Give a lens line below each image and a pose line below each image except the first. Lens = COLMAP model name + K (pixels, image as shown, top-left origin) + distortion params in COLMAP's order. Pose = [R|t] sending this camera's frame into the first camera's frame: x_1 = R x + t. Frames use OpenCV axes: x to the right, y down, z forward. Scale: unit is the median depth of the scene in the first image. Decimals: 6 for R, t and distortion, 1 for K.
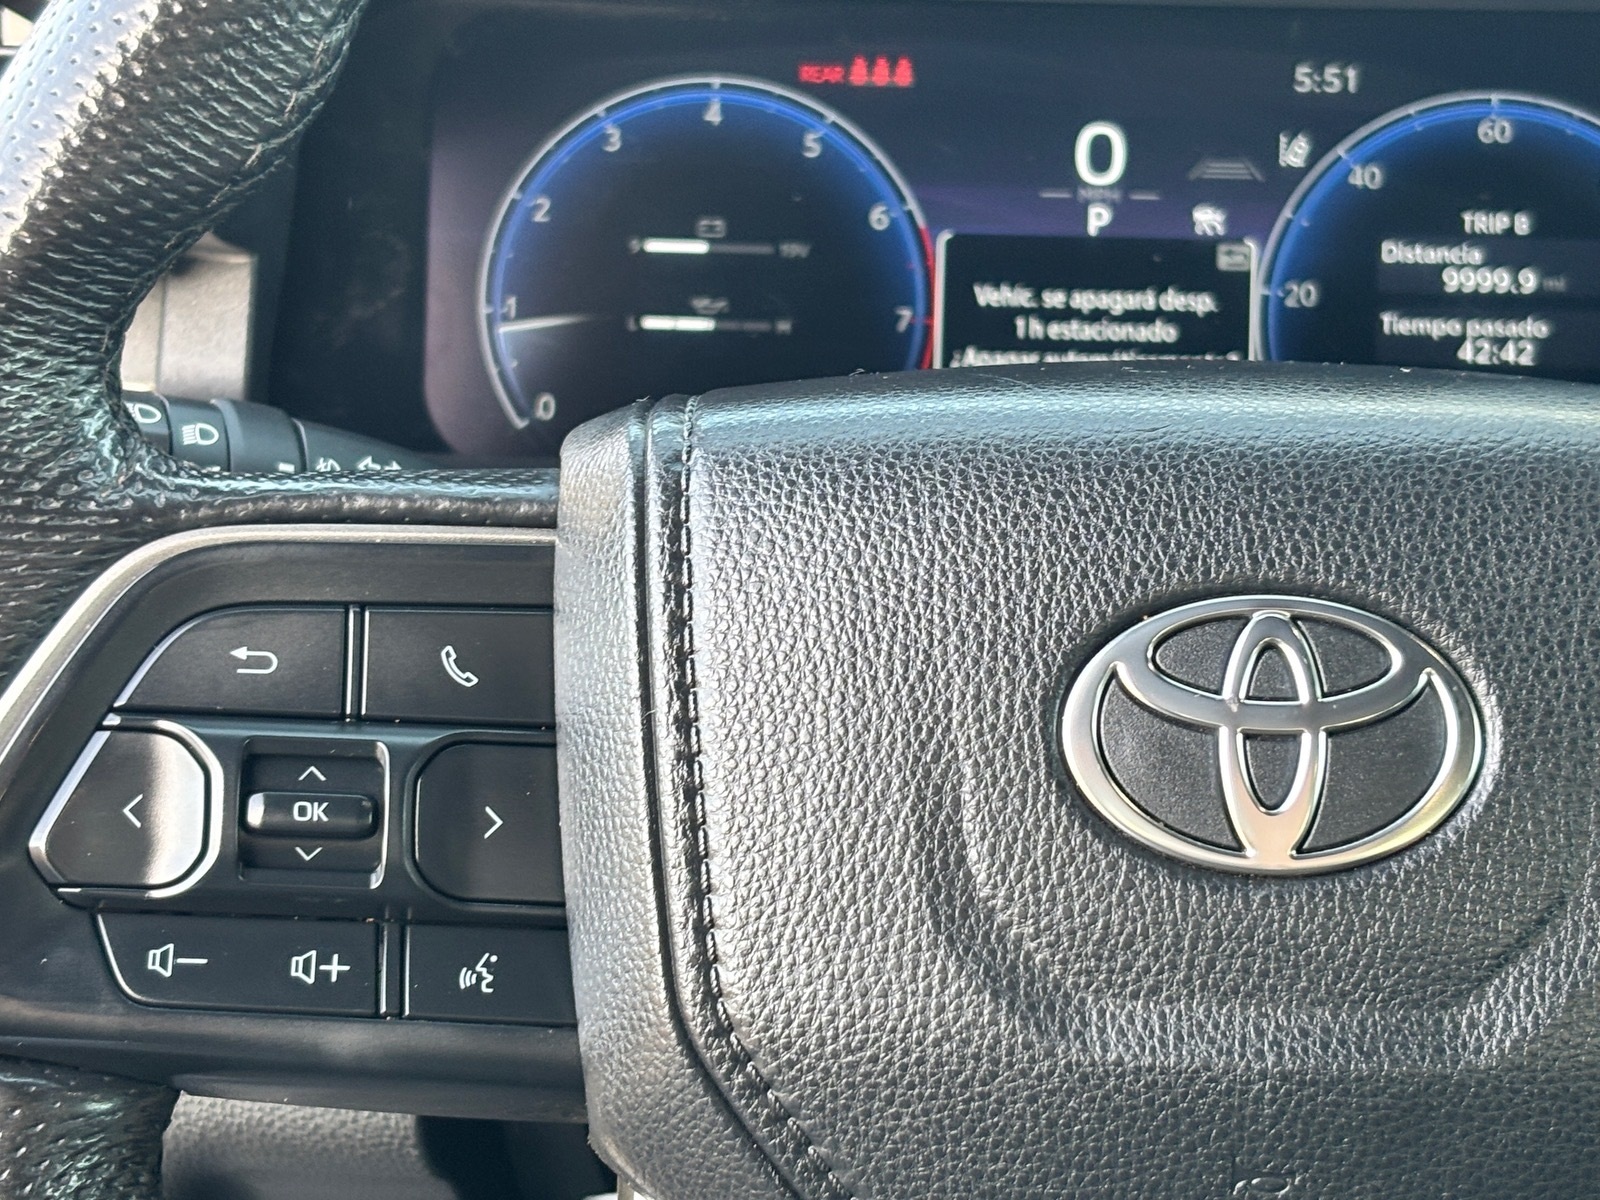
lens RADIAL K [[3337.6, 0, 780.9], [0, 3337.6, 597.2], [0, 0, 1]] dist [0.177179, 0.000000]
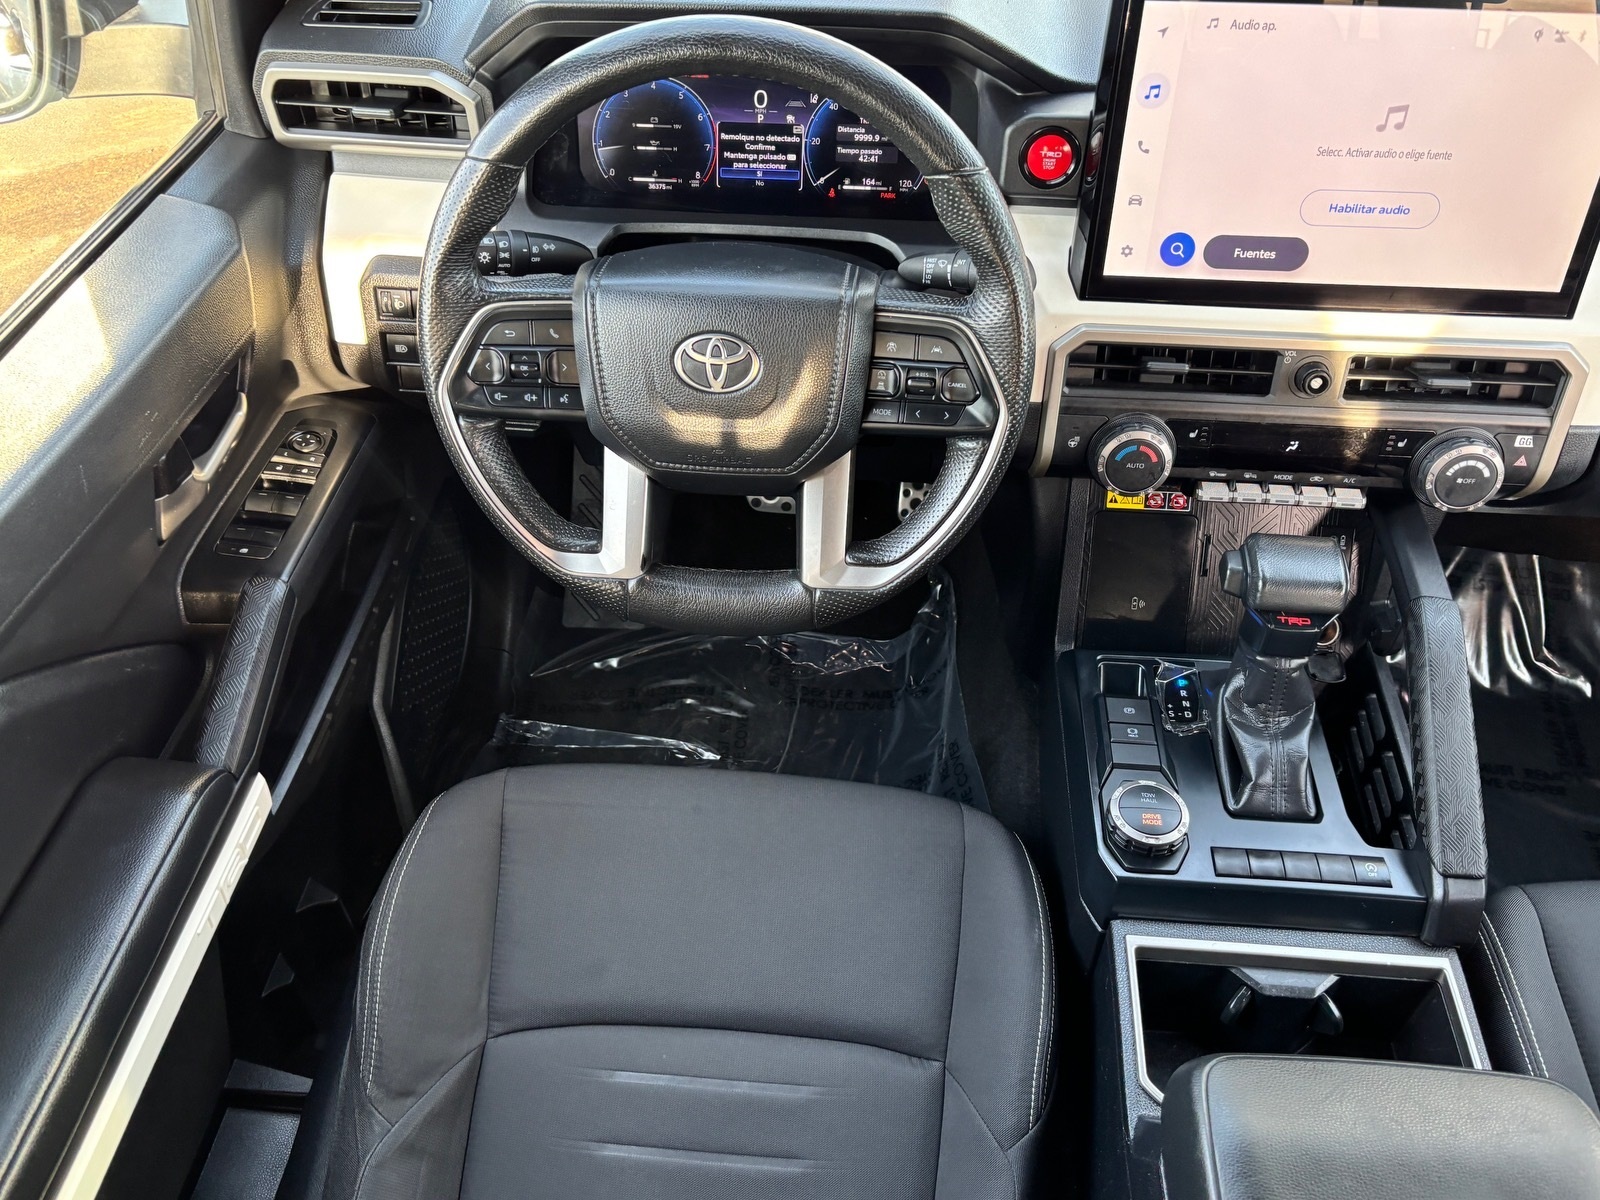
lens RADIAL K [[1261.9, 0, 805.4], [0, 1261.9, 601.4], [0, 0, 1]] dist [0.029096, -0.034670]
pose [[0.998892, 0.017408, -0.043721, 0.213039], [0.005939, 0.875003, 0.484081, -0.319037], [0.046683, -0.483804, 0.873930, -0.442303]]
